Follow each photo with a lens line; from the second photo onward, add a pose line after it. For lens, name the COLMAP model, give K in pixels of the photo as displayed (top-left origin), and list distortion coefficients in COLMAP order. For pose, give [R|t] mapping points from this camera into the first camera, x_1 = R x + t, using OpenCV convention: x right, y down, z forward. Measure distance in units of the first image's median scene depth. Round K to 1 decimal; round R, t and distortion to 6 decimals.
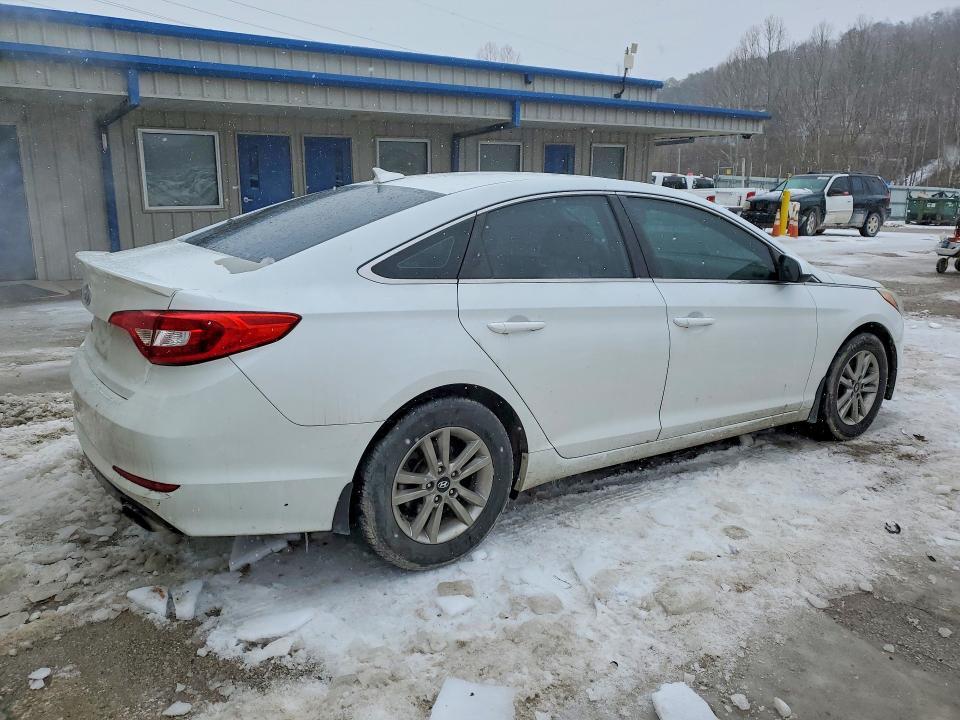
lens RADIAL K [[746.8, 0, 480.0], [0, 746.8, 360.0], [0, 0, 1]] dist [0.004064, 0.004725]
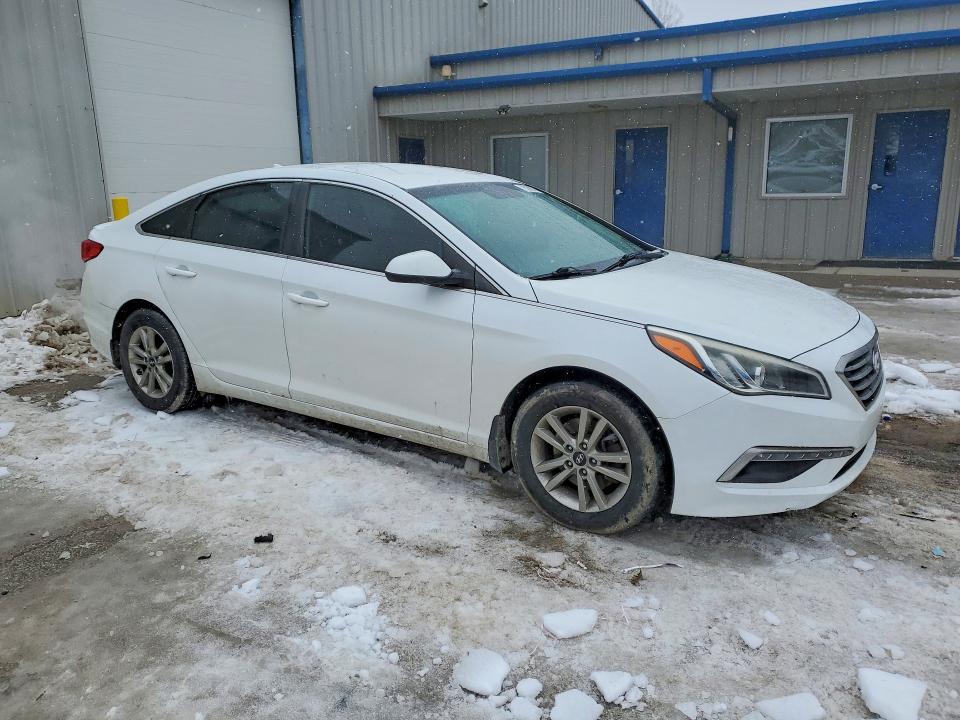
lens RADIAL K [[755.4, 0, 480.9], [0, 755.4, 379.5], [0, 0, 1]] dist [0.015770, -0.000150]
pose [[0.374364, 0.230480, -0.898182, 1.247935], [-0.197056, 0.966268, 0.165818, -0.154355], [0.906102, 0.114916, 0.407154, 0.712443]]
